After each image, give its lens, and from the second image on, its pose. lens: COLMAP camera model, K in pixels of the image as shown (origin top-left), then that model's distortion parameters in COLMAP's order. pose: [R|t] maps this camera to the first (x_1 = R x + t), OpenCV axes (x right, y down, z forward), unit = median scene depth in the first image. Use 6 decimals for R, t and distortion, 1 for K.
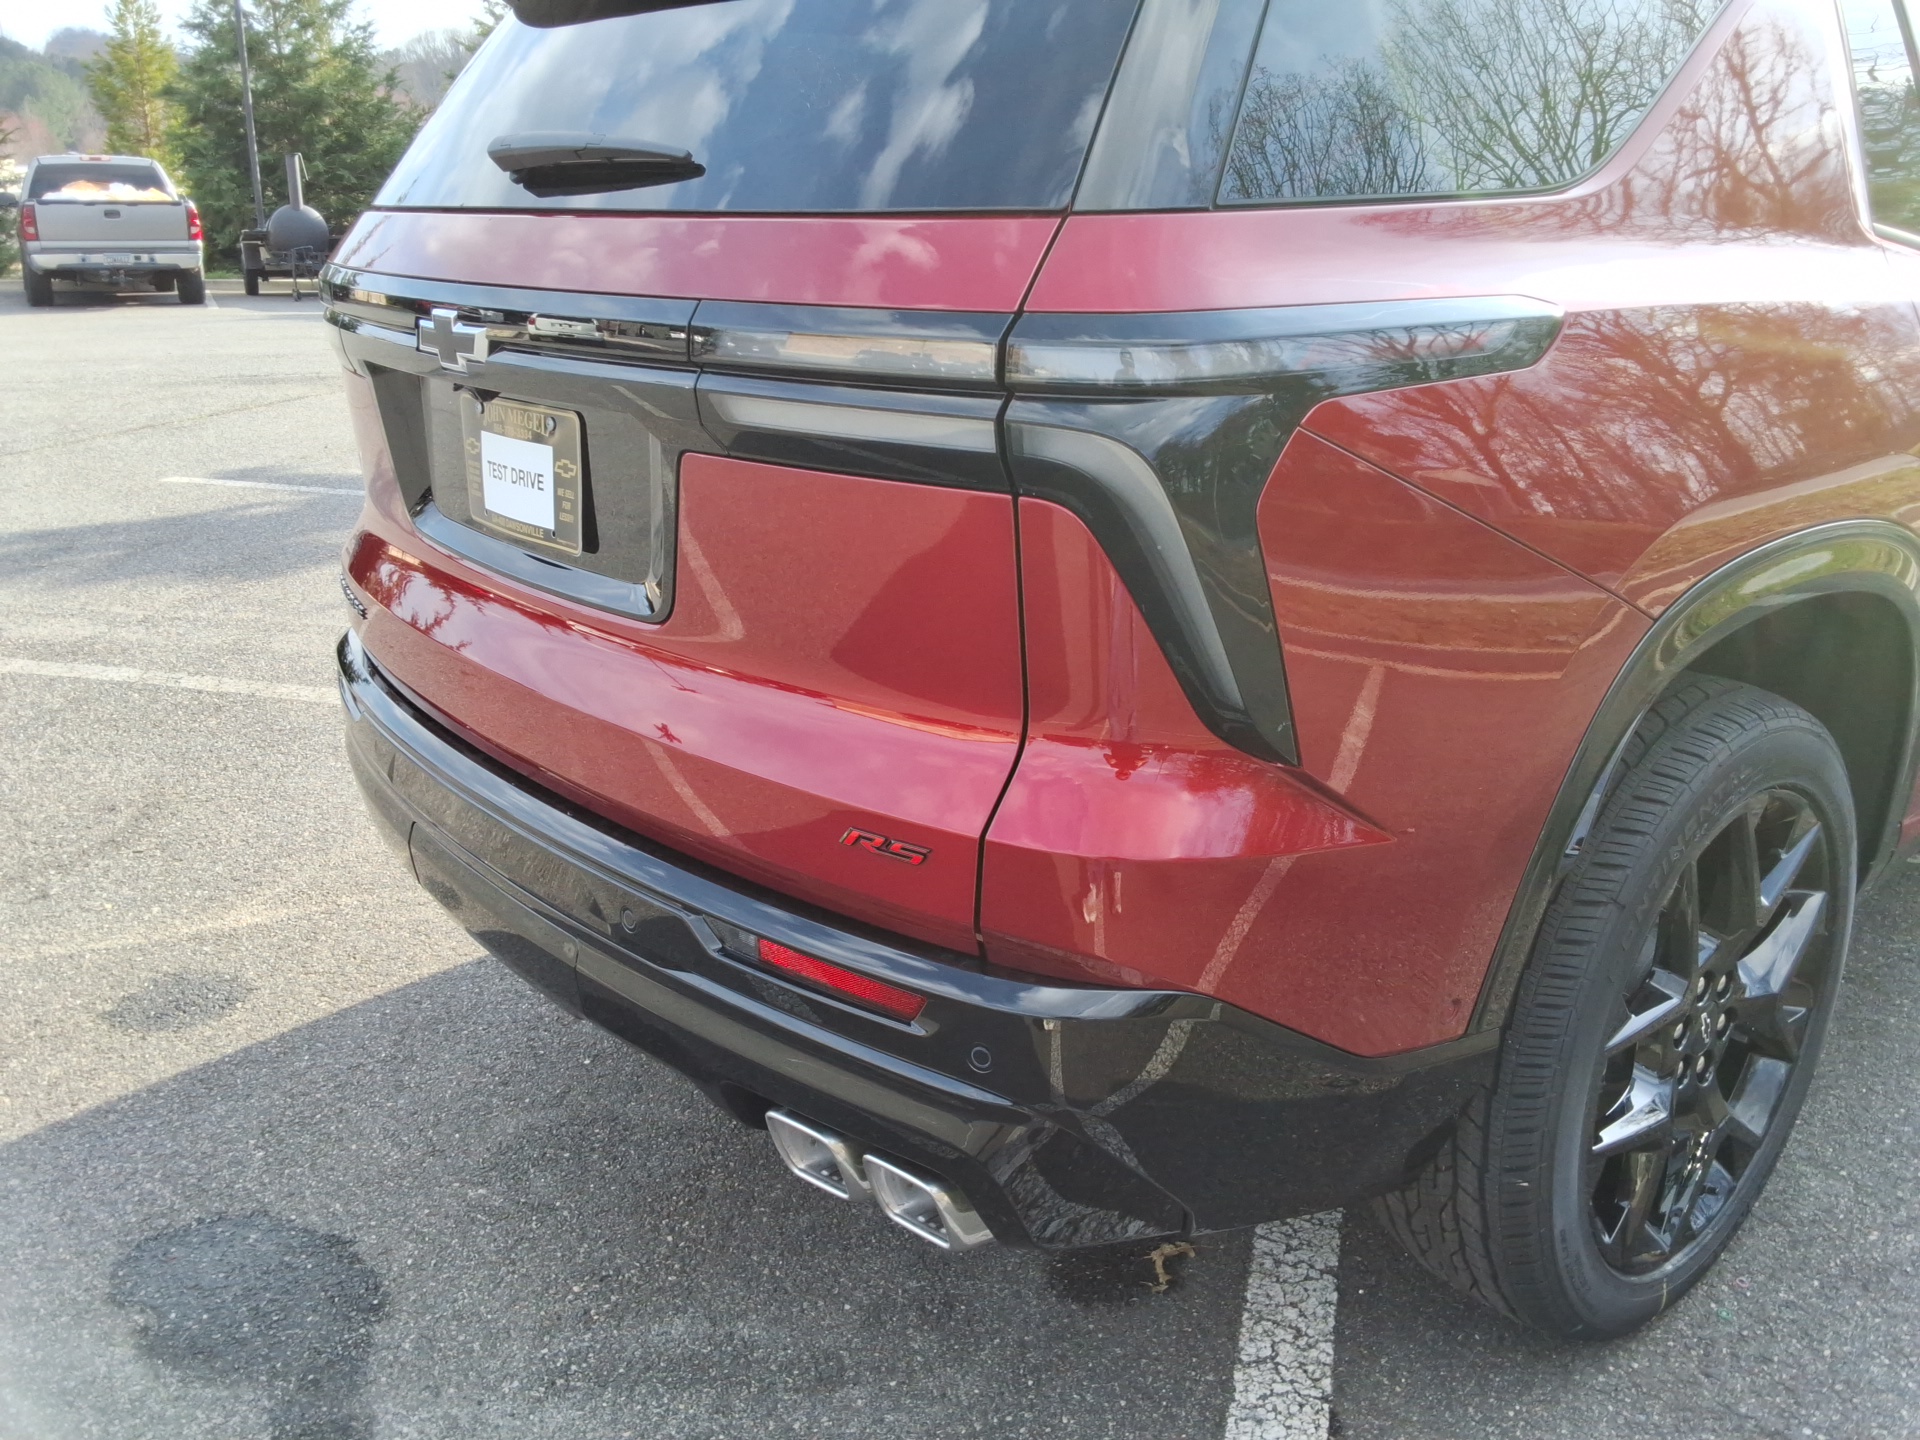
lens RADIAL K [[1549.1, 0, 969.6], [0, 1549.1, 692.5], [0, 0, 1]] dist [0.108175, -0.173126]
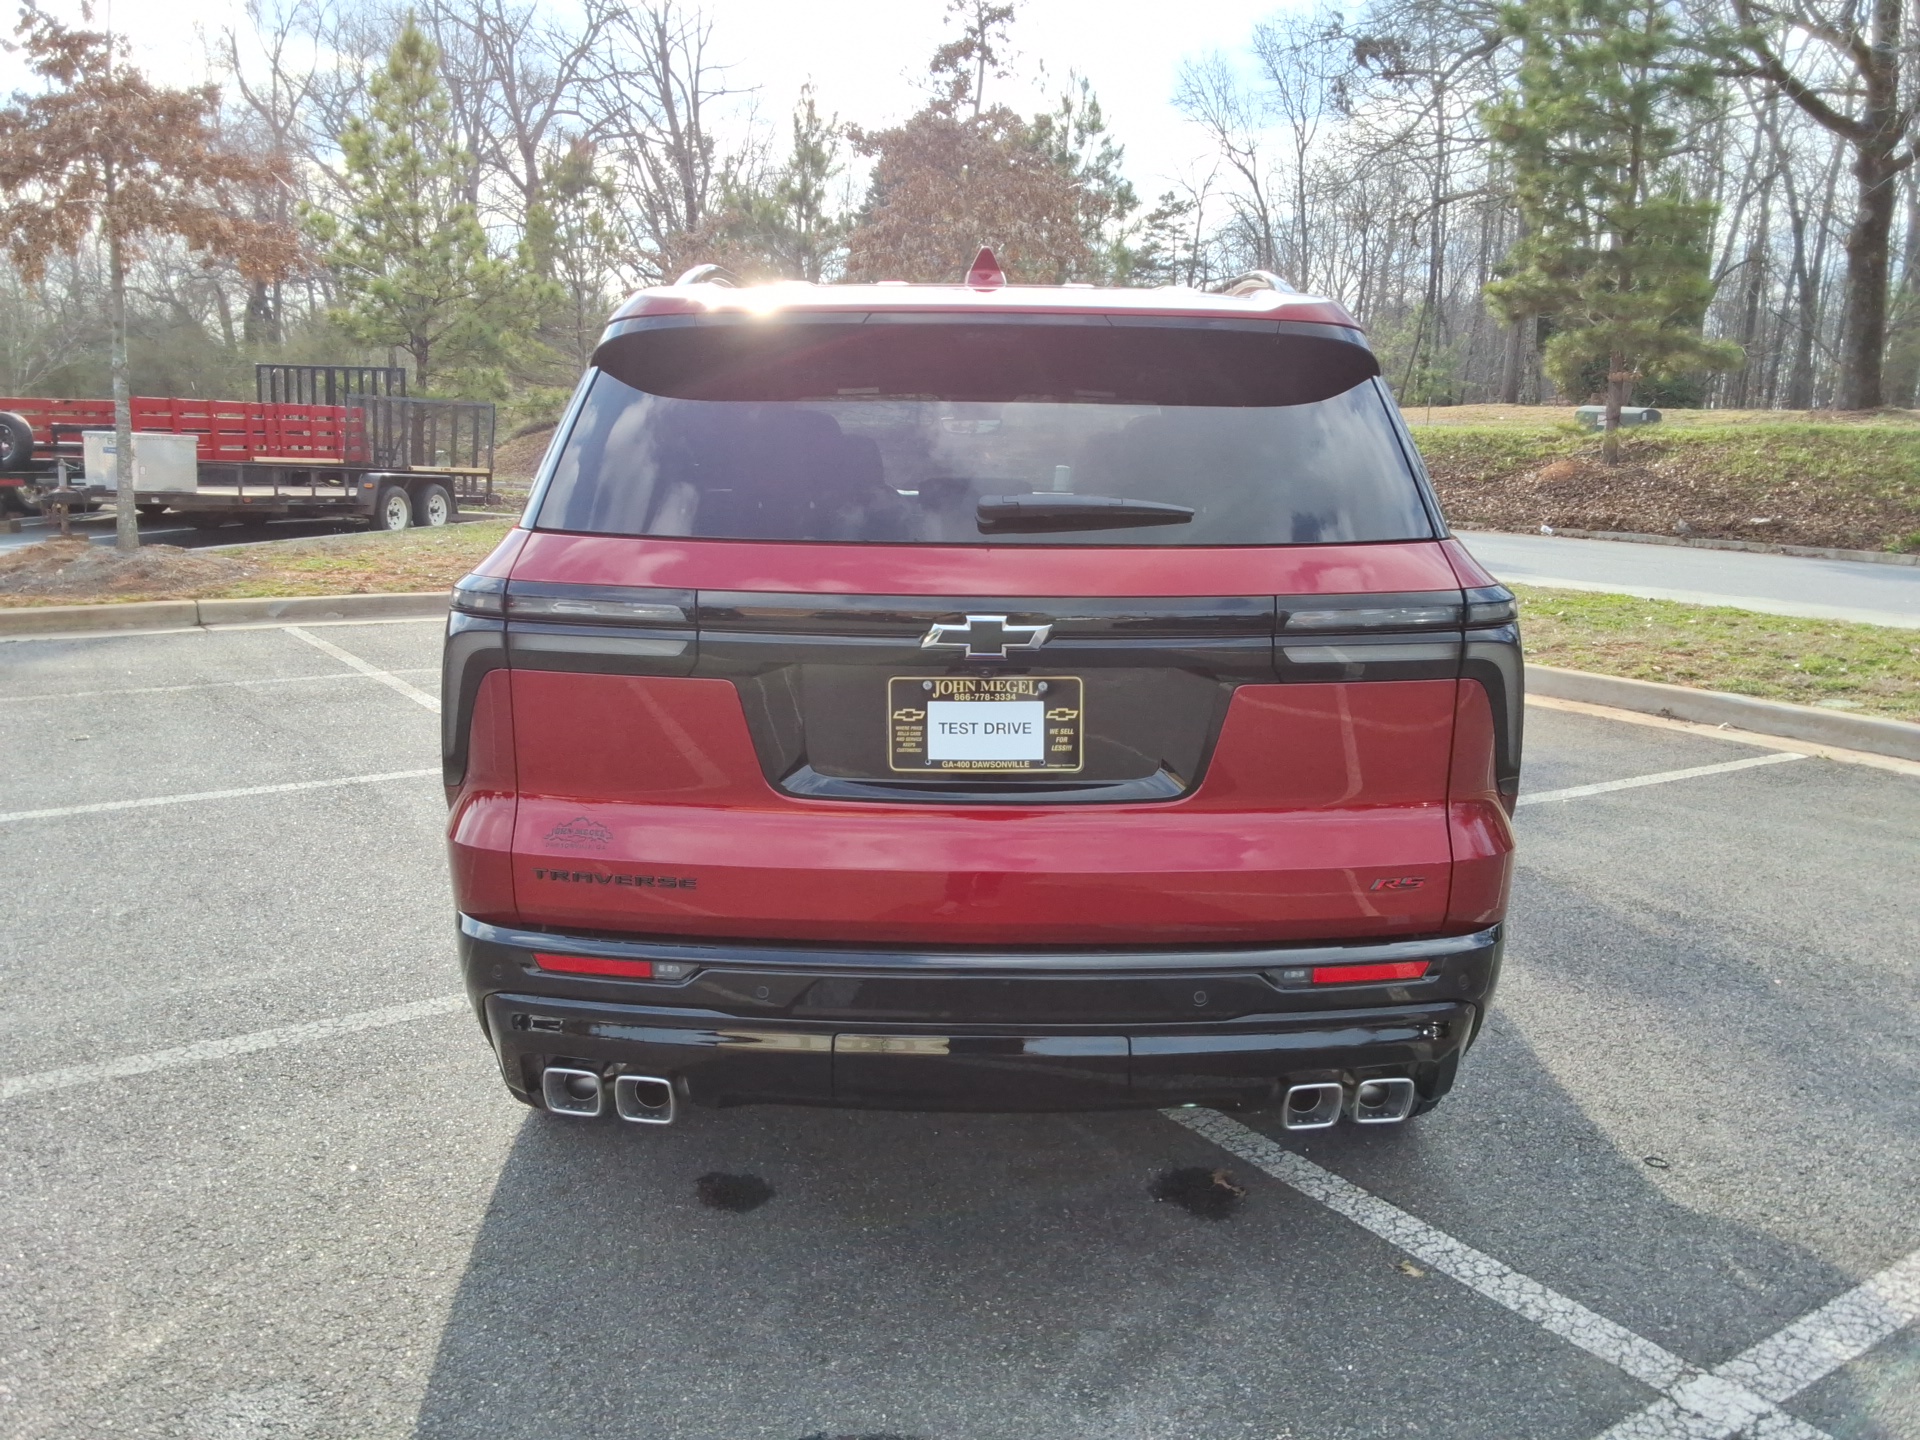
lens RADIAL K [[1549.1, 0, 969.6], [0, 1549.1, 692.5], [0, 0, 1]] dist [0.108175, -0.173126]
pose [[0.646296, -0.123447, 0.753035, -1.062258], [0.215714, 0.976133, -0.025118, -0.111179], [-0.731962, 0.178674, 0.657500, 0.088552]]
